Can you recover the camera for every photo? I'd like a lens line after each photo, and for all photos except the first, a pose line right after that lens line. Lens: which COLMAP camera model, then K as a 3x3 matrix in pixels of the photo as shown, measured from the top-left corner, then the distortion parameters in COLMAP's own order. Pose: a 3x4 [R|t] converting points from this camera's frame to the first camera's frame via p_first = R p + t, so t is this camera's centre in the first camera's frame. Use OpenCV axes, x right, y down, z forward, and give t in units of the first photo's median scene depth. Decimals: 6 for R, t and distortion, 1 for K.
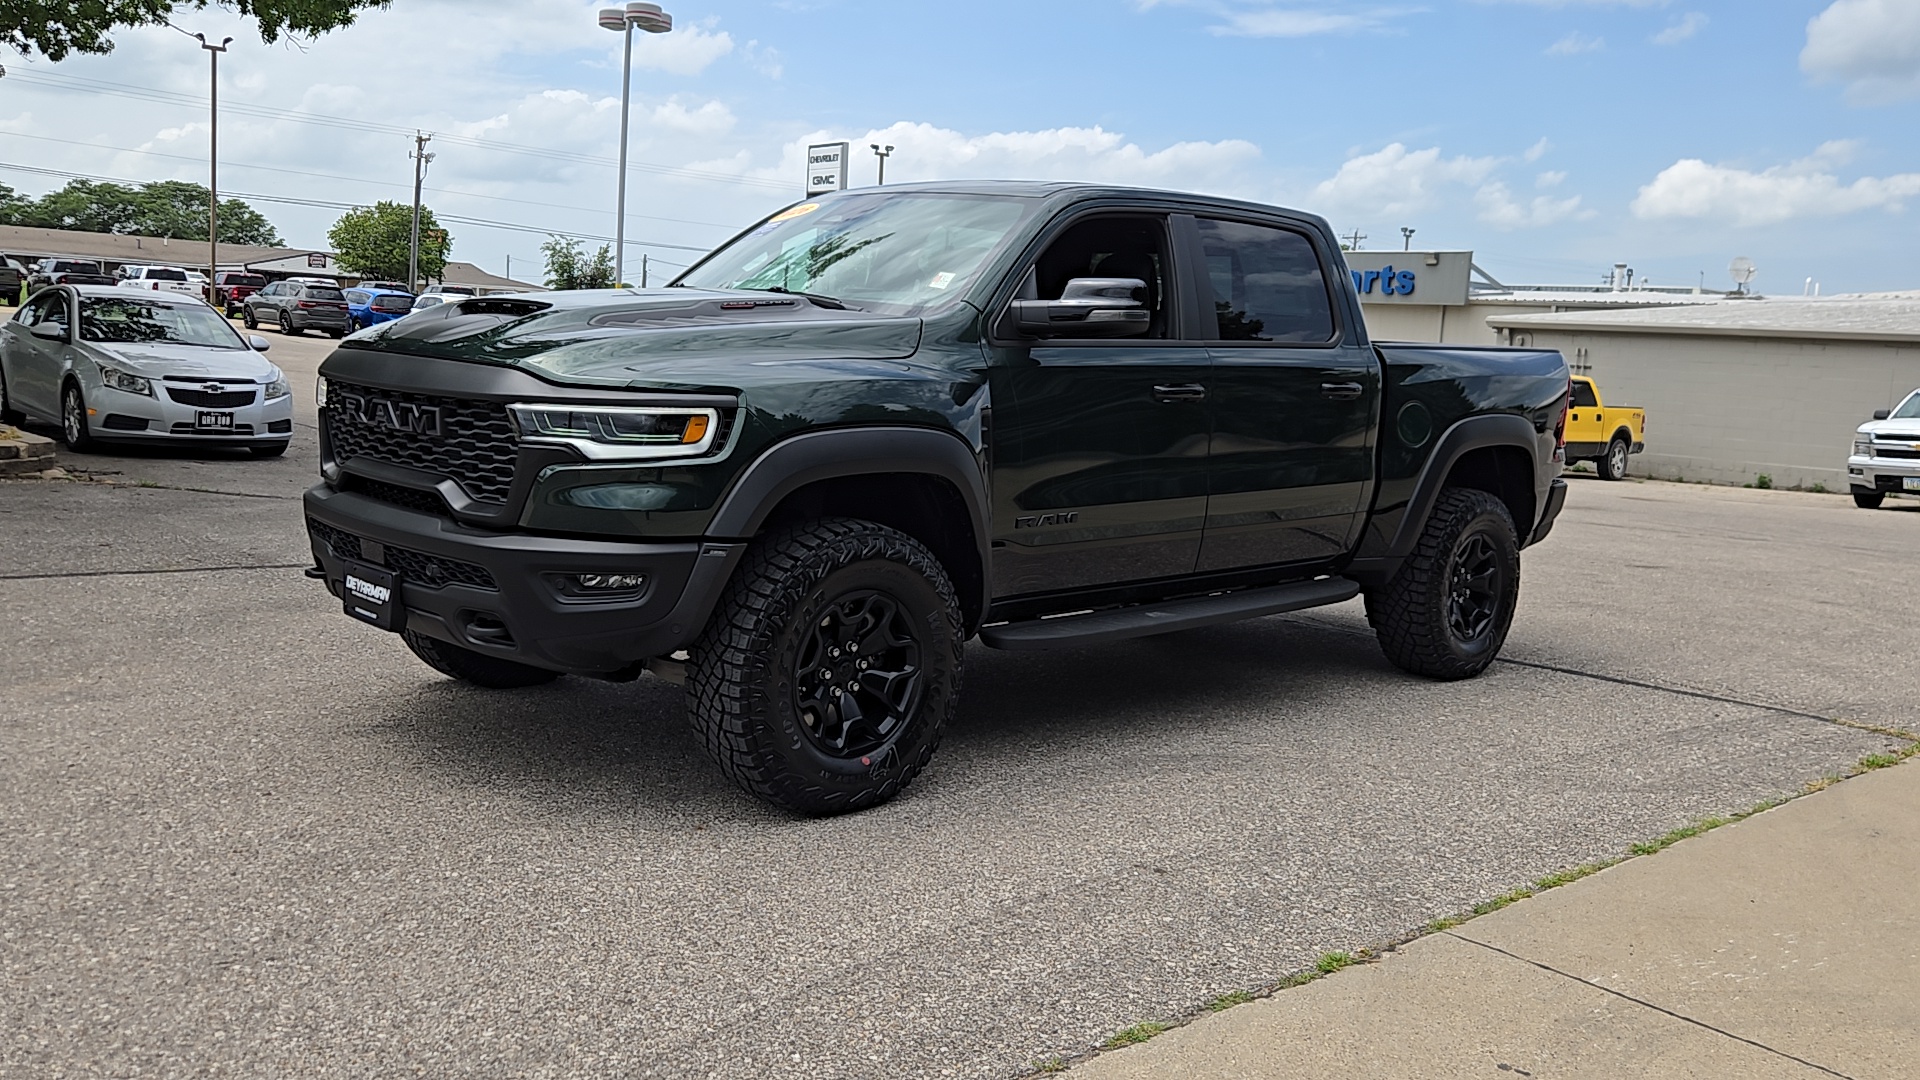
lens RADIAL K [[1614.6, 0, 954.4], [0, 1614.6, 539.5], [0, 0, 1]] dist [-0.000603, 0.011995]
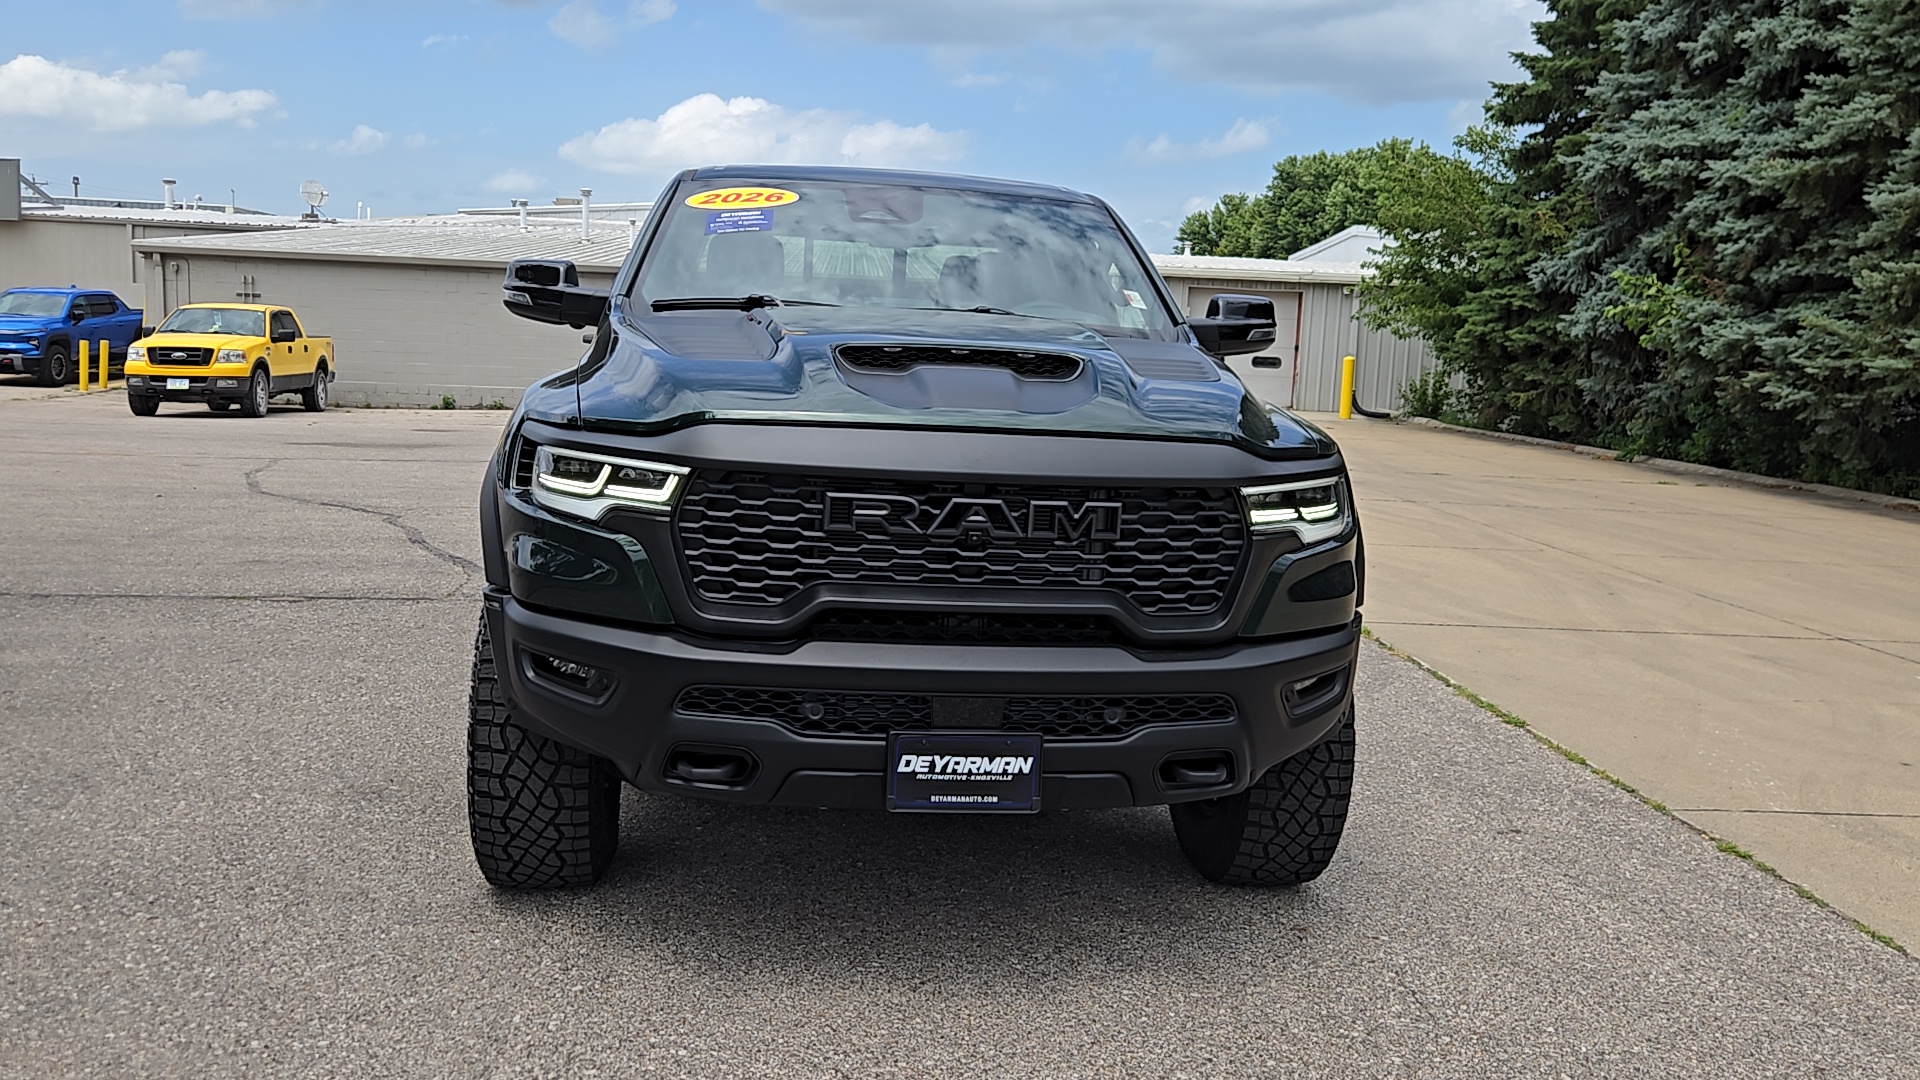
lens RADIAL K [[1614.6, 0, 954.4], [0, 1614.6, 539.5], [0, 0, 1]] dist [-0.000603, 0.011995]
pose [[0.599683, -0.133908, 0.788955, -0.097324], [0.089815, 0.990933, 0.099921, -0.014843], [-0.795182, 0.010939, 0.606273, 0.060231]]
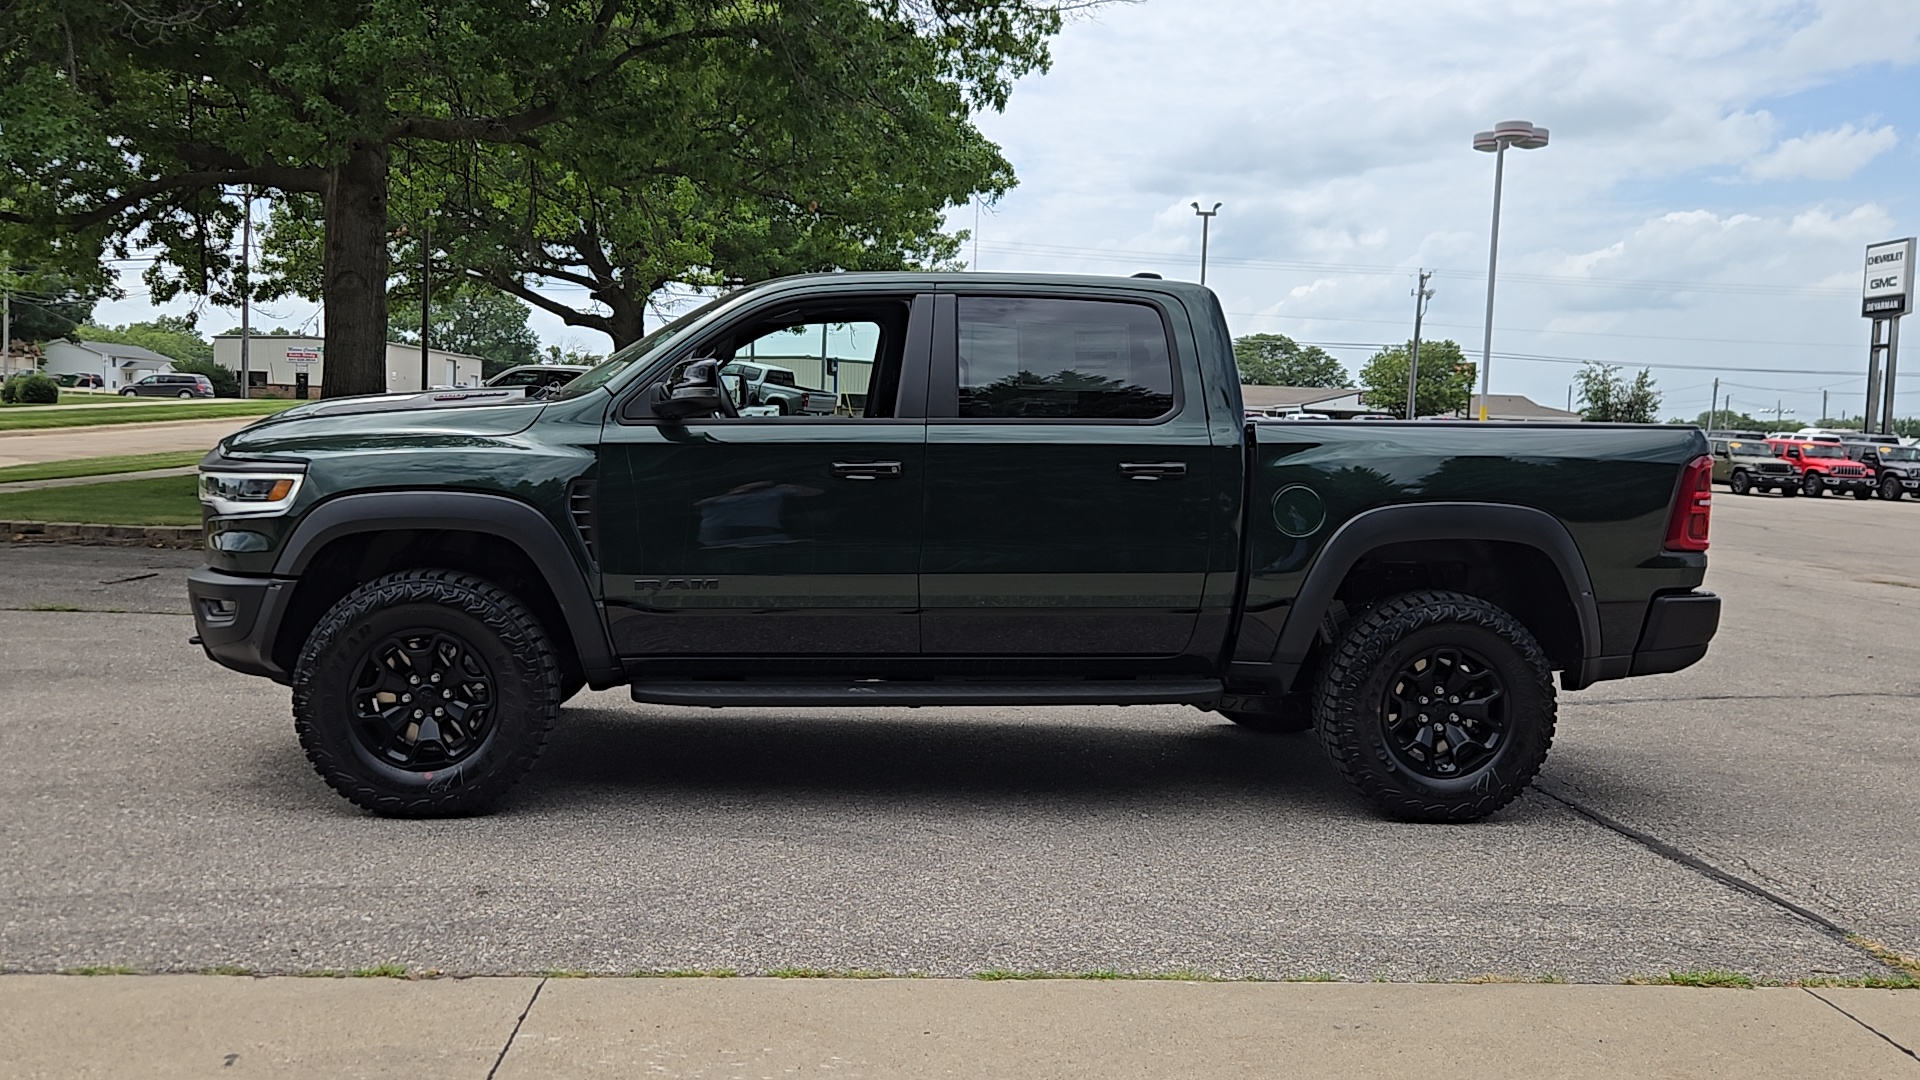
lens RADIAL K [[1610.5, 0, 944.2], [0, 1610.5, 532.8], [0, 0, 1]] dist [0.038742, -0.051506]
pose [[0.789713, 0.011323, -0.613372, 0.101539], [-0.064623, 0.995802, -0.064819, 0.001397], [0.610063, 0.090826, 0.787130, 0.030152]]
